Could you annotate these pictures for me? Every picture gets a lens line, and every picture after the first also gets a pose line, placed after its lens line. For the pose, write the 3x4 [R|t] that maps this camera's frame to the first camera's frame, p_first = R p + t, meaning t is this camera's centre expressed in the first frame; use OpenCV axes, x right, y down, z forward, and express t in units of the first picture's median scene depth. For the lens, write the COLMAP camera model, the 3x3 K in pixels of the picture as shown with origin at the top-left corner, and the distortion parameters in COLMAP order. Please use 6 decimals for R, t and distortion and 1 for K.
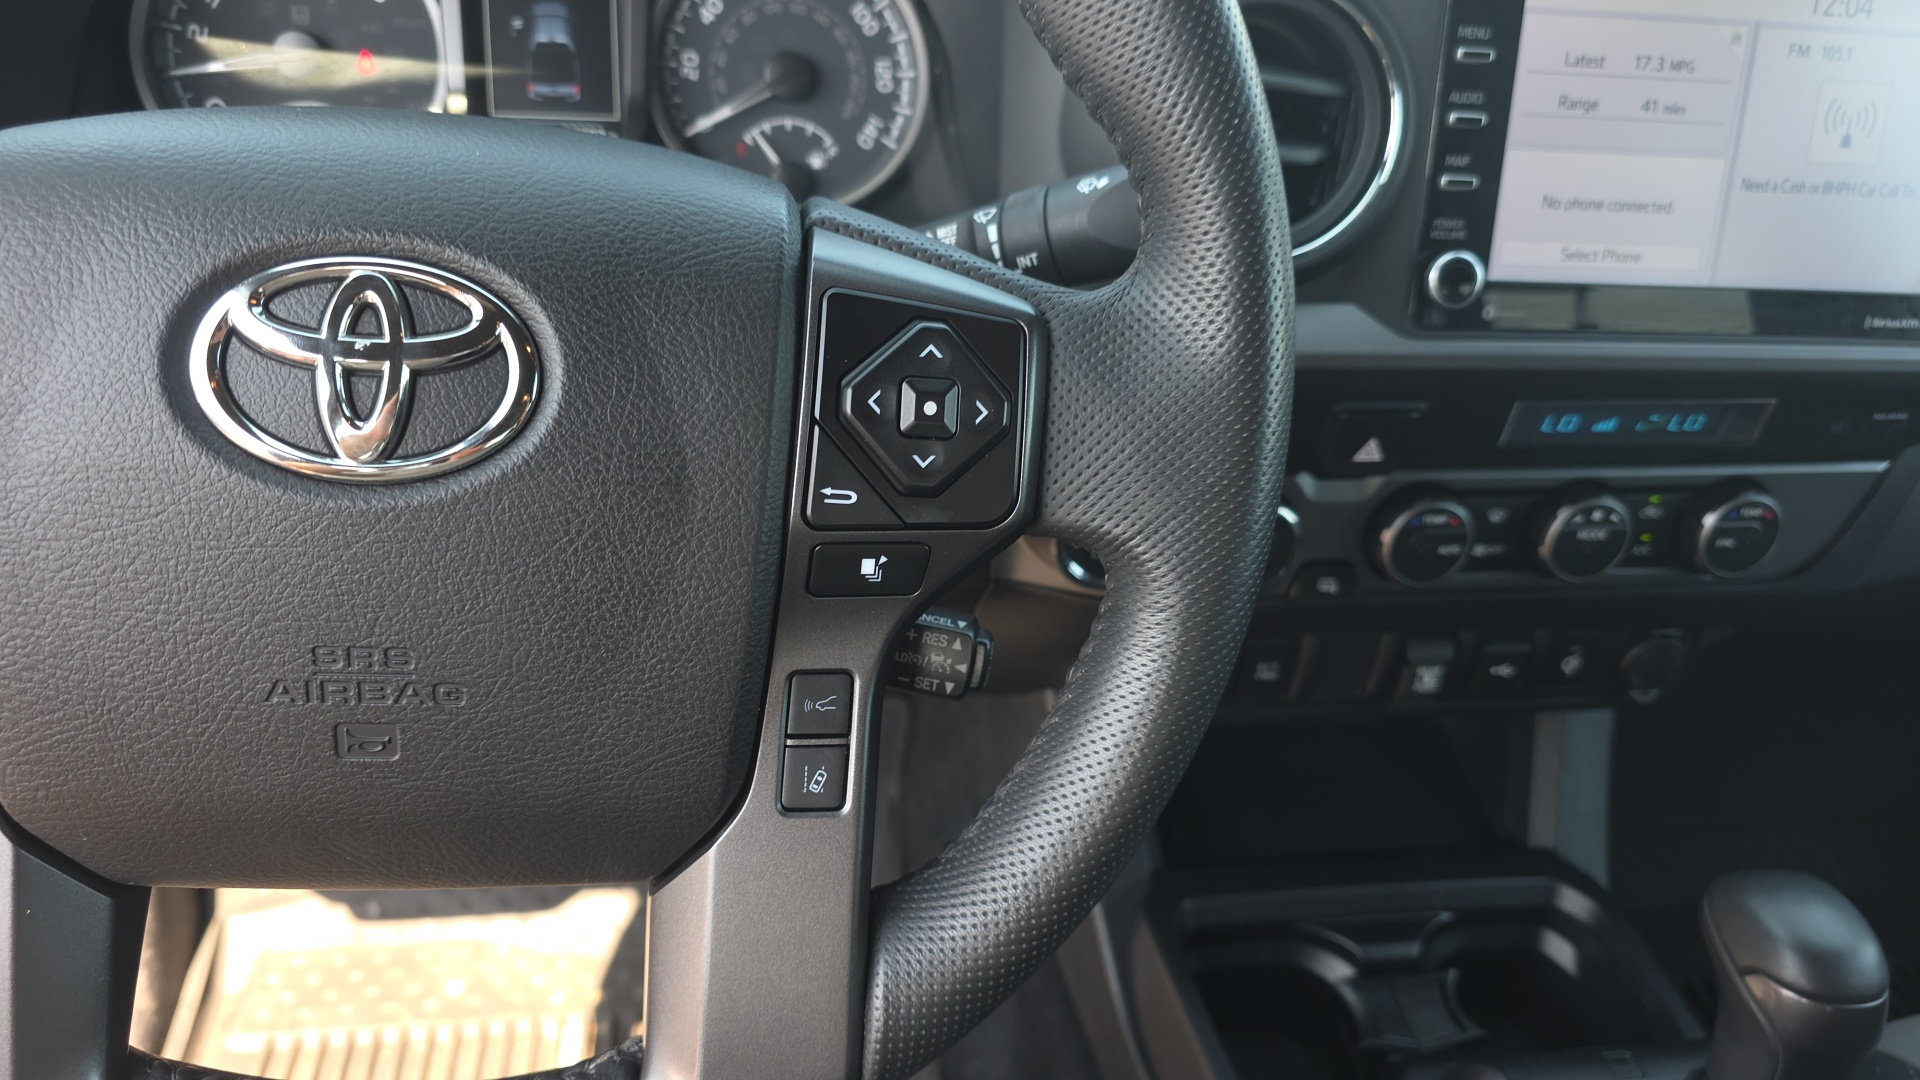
lens RADIAL K [[1307.2, 0, 944.7], [0, 1307.2, 533.2], [0, 0, 1]] dist [0.048324, -0.057885]
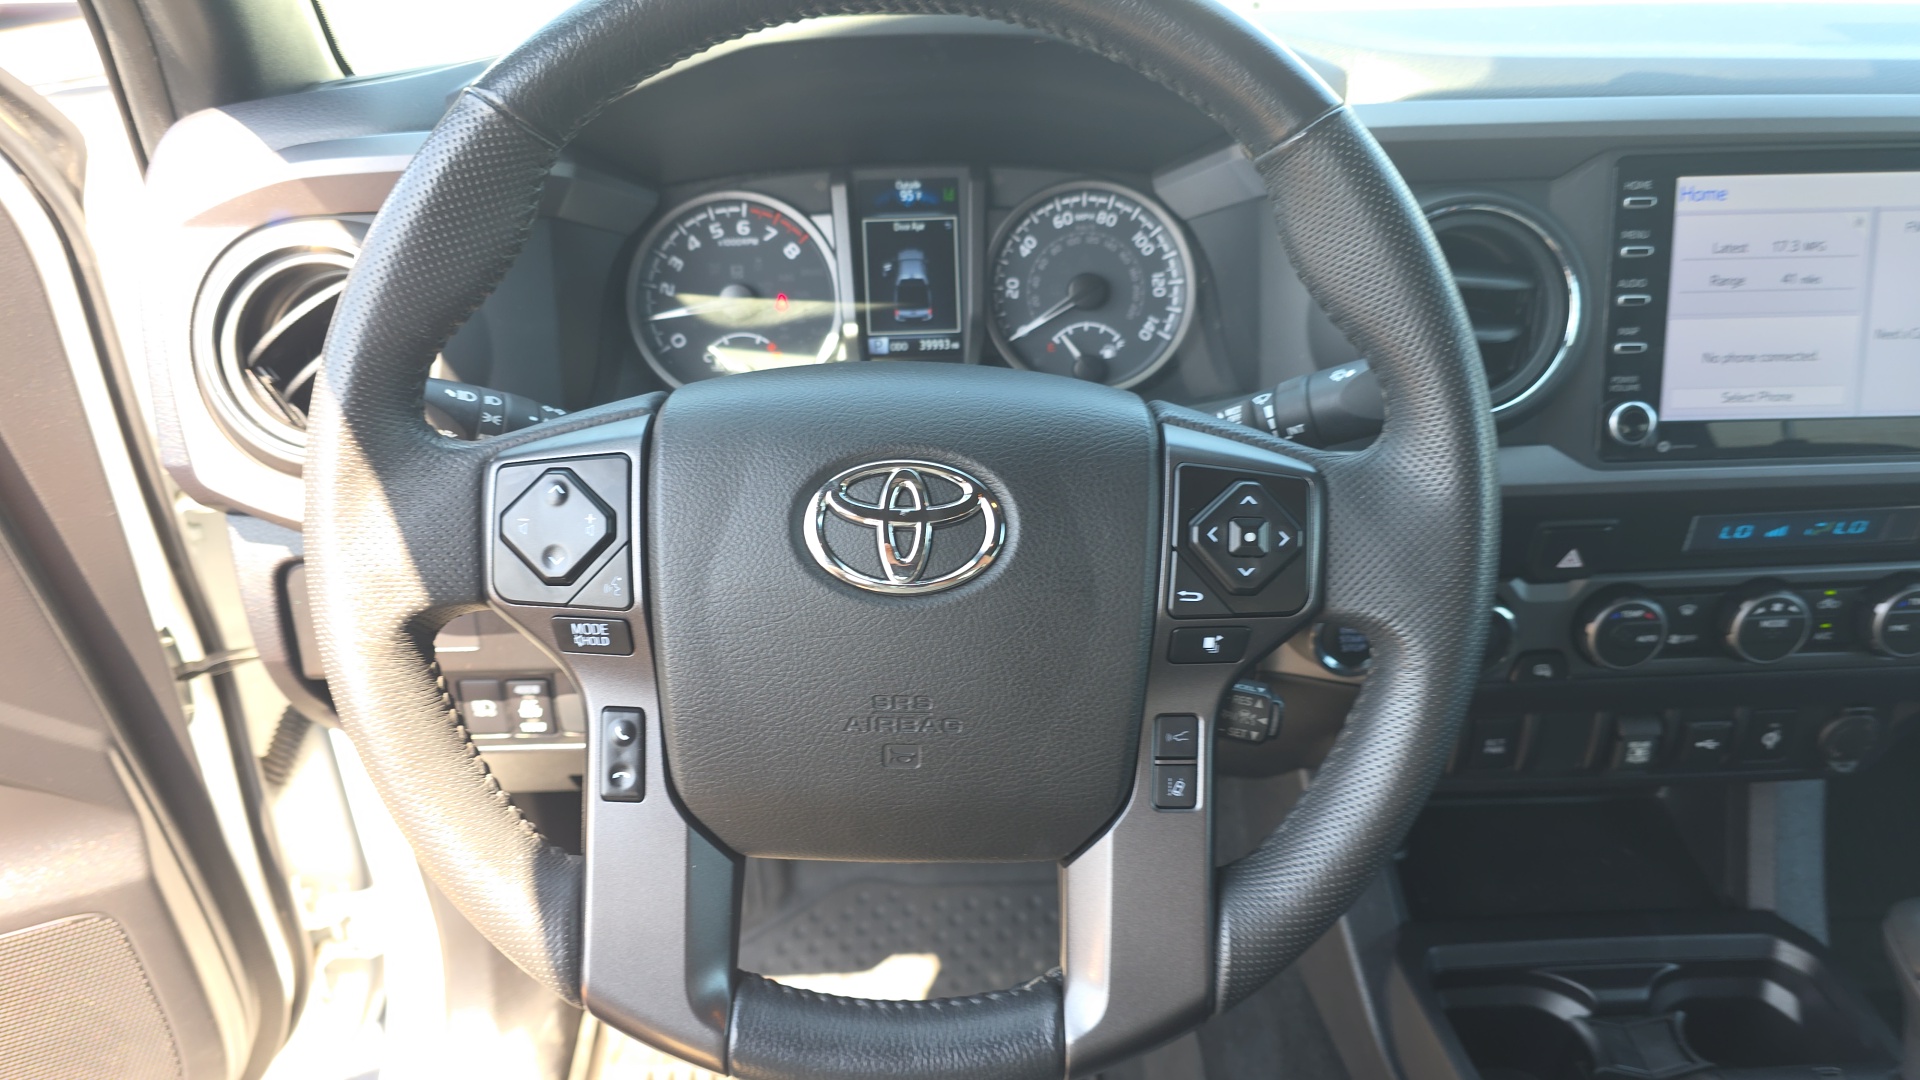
lens RADIAL K [[1307.2, 0, 951.9], [0, 1307.2, 574.1], [0, 0, 1]] dist [0.048324, -0.057885]
pose [[0.988746, -0.032018, -0.146136, -0.078703], [0.021710, 0.997197, -0.071599, 0.029695], [0.148019, 0.067620, 0.986670, -0.334762]]
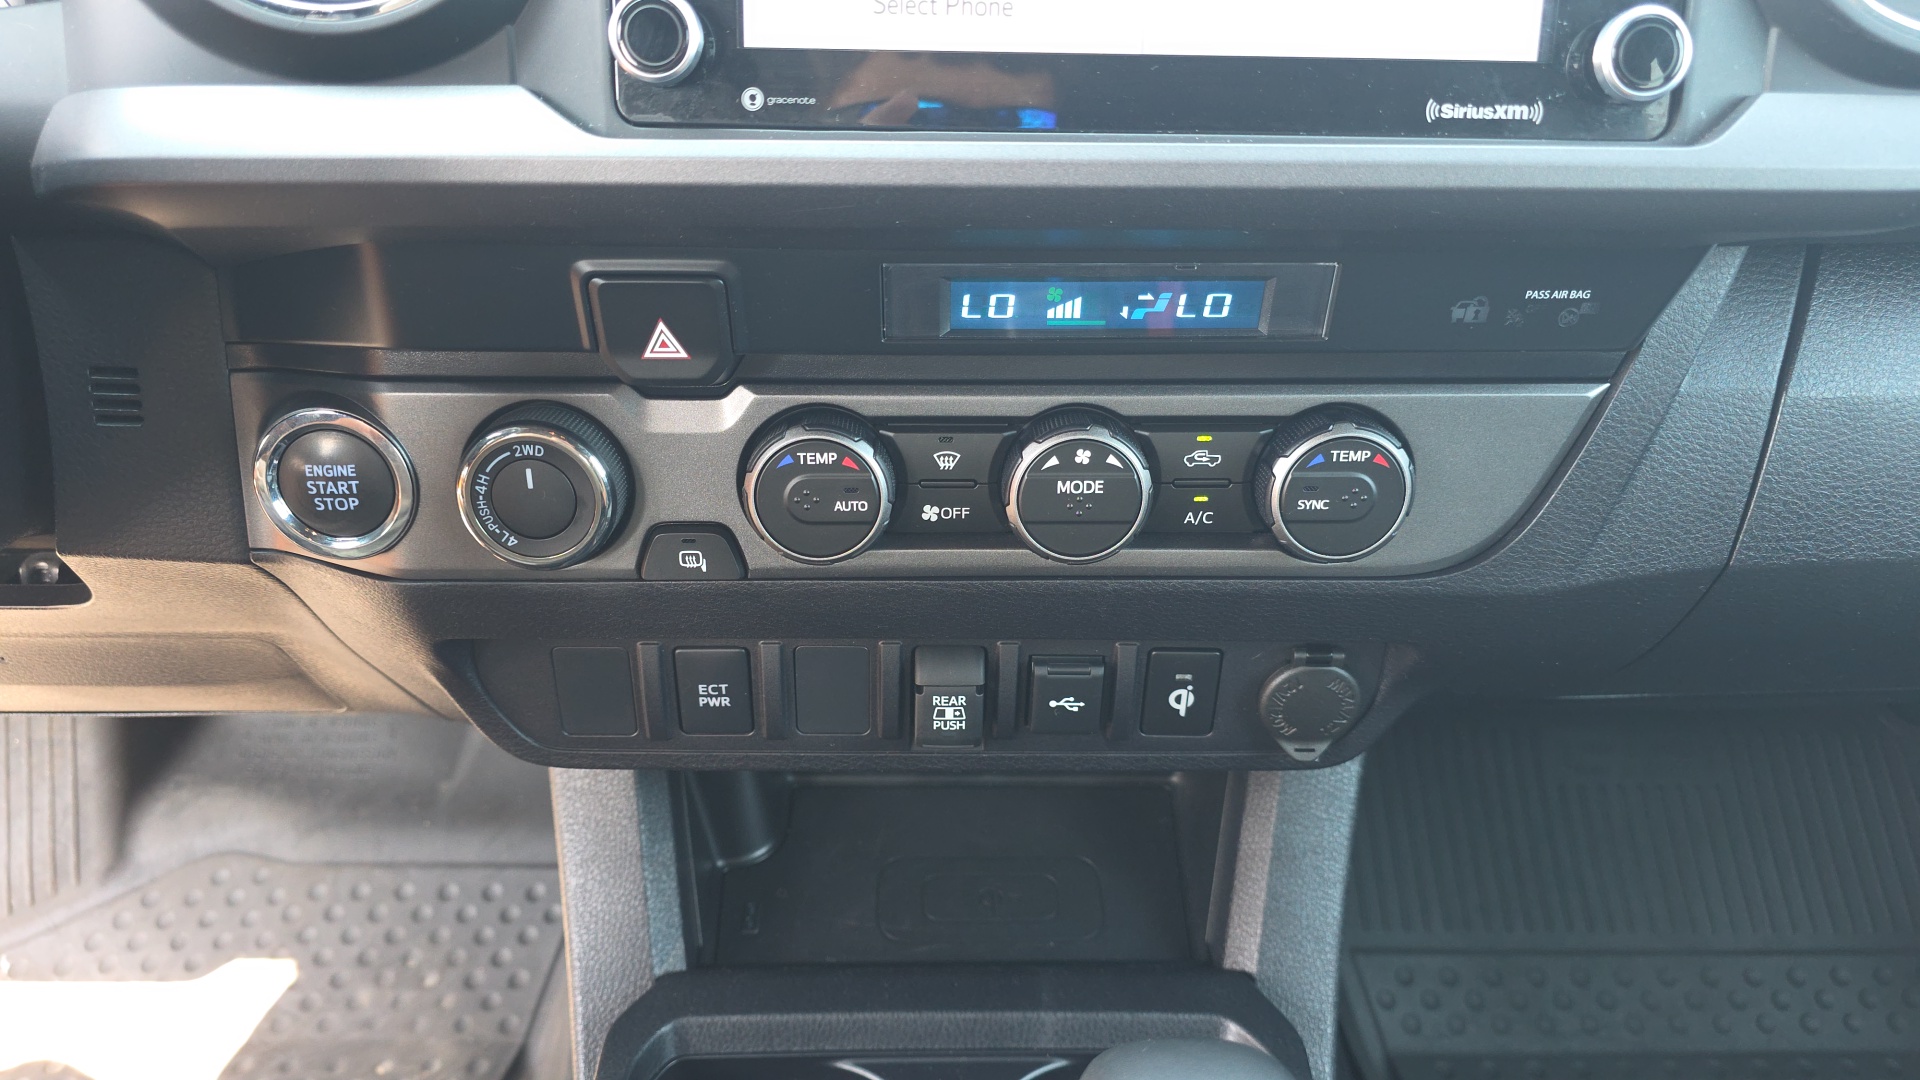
lens RADIAL K [[1307.2, 0, 958.5], [0, 1307.2, 554.1], [0, 0, 1]] dist [0.048324, -0.057885]
pose [[0.991324, 0.010821, -0.130992, 0.588995], [-0.016382, 0.999006, -0.041451, 0.070569], [0.130413, 0.043237, 0.990517, 0.405494]]
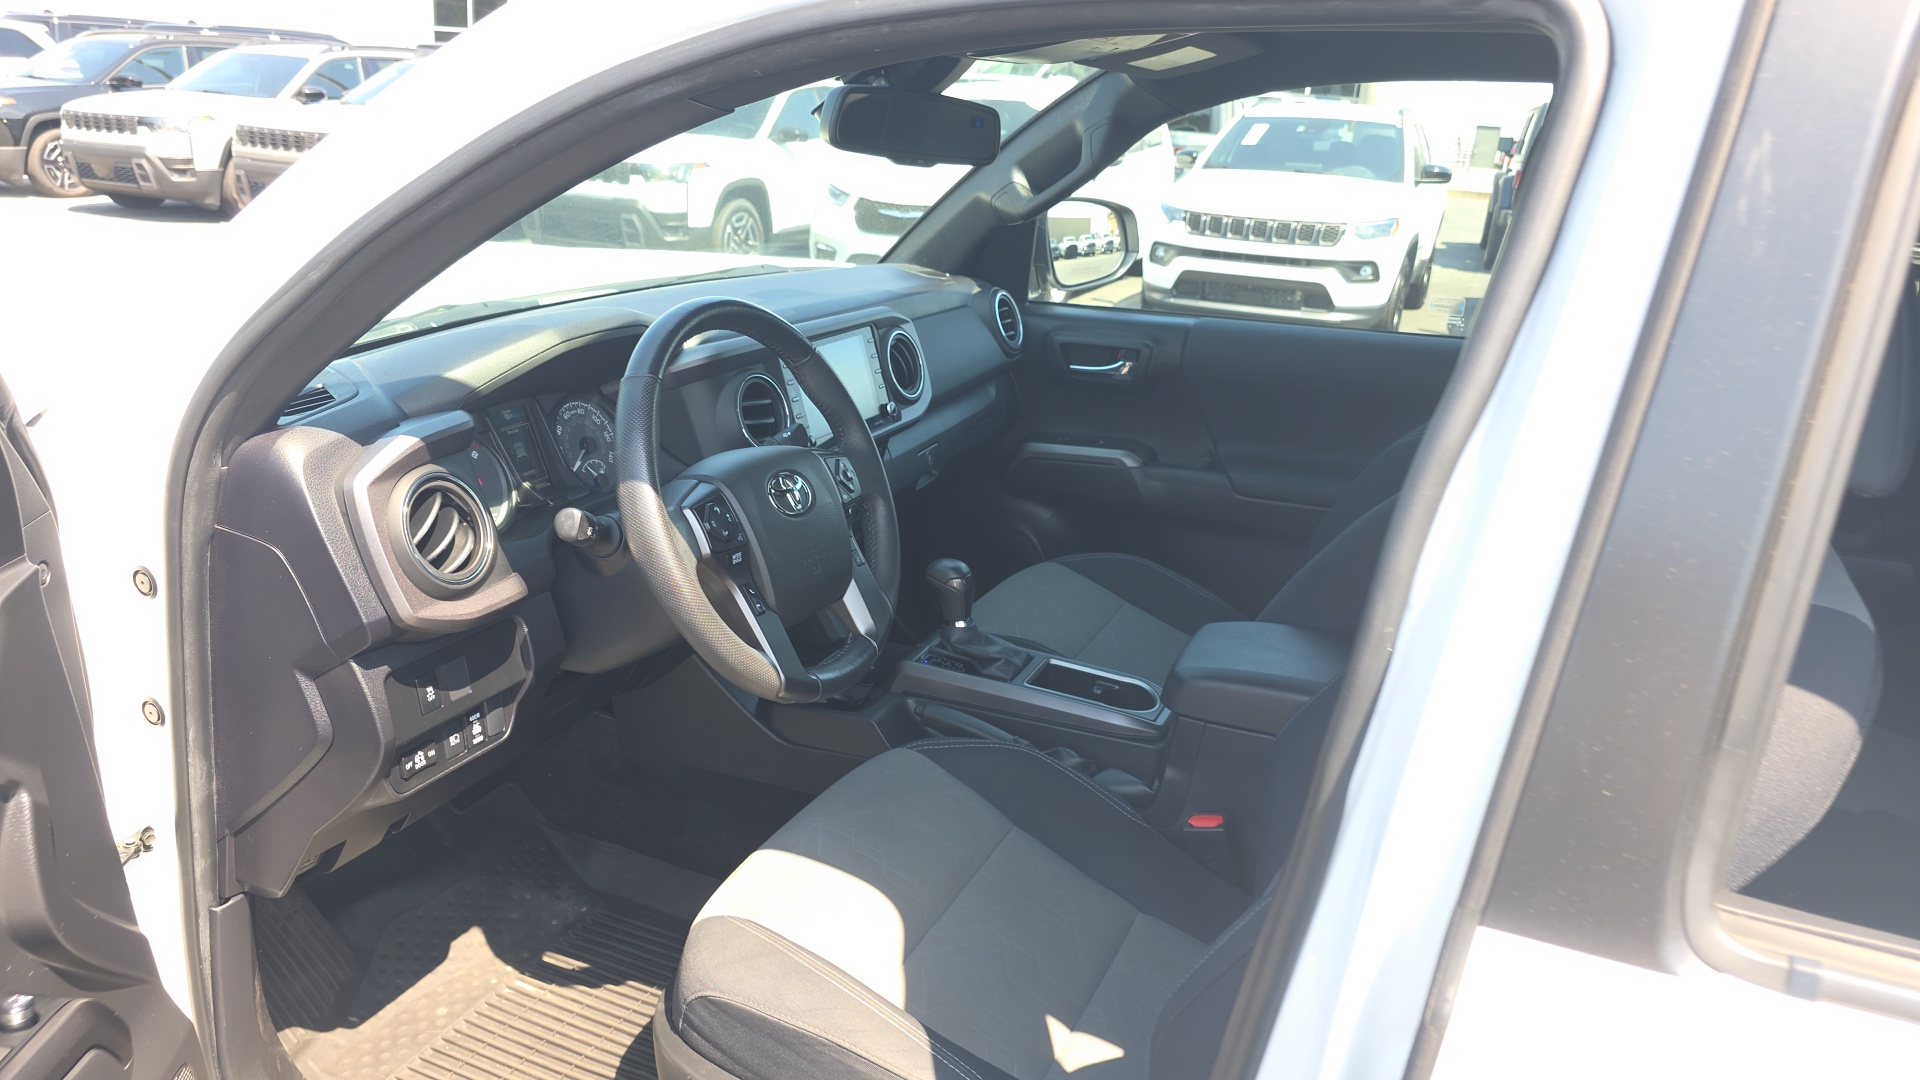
lens RADIAL K [[1307.2, 0, 904.6], [0, 1307.2, 531.1], [0, 0, 1]] dist [0.048324, -0.057885]
pose [[0.549720, -0.313554, 0.774269, -2.152093], [0.449421, 0.892319, 0.042277, -0.014818], [-0.704151, 0.324732, 0.631443, -1.244917]]
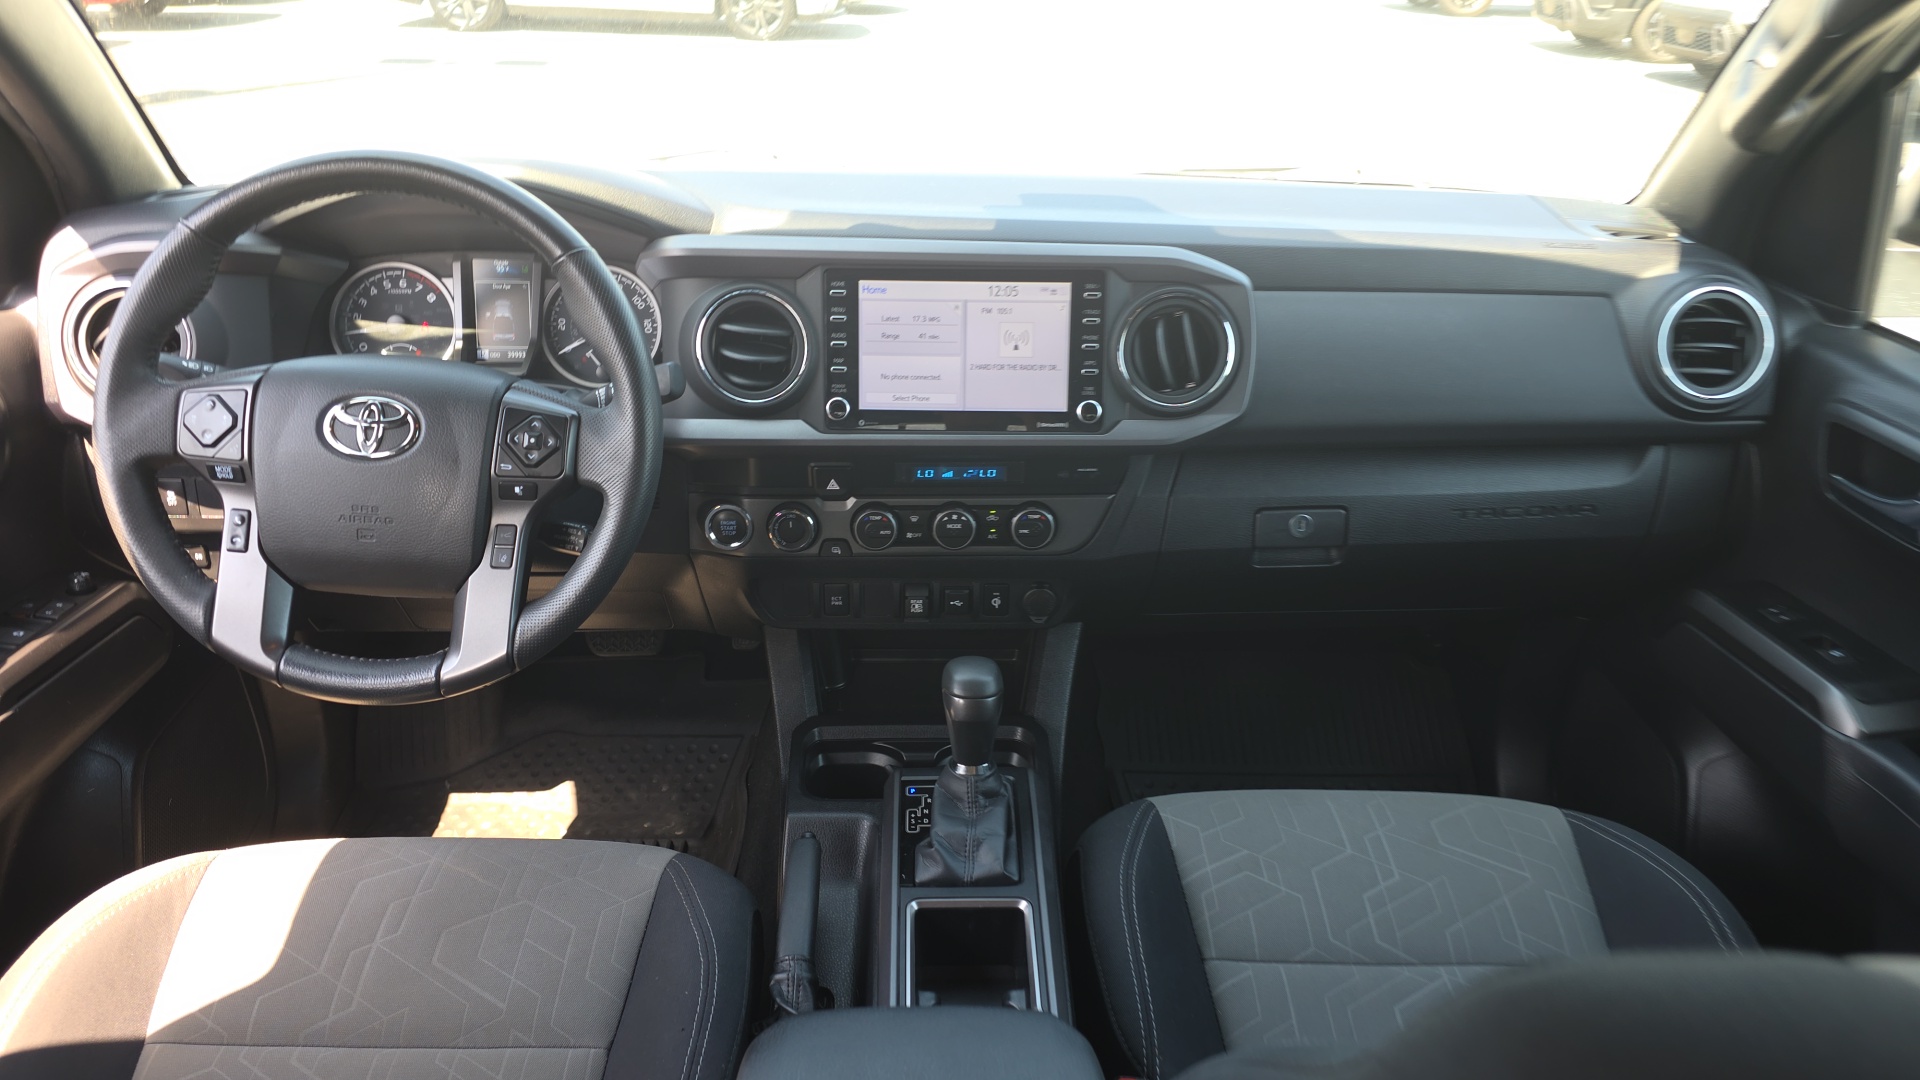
lens RADIAL K [[1307.2, 0, 946.4], [0, 1307.2, 562.1], [0, 0, 1]] dist [0.048324, -0.057885]
pose [[0.990742, -0.002527, -0.135734, 0.876886], [-0.012391, 0.993970, -0.108950, 0.333628], [0.135191, 0.109624, 0.984737, -1.255016]]
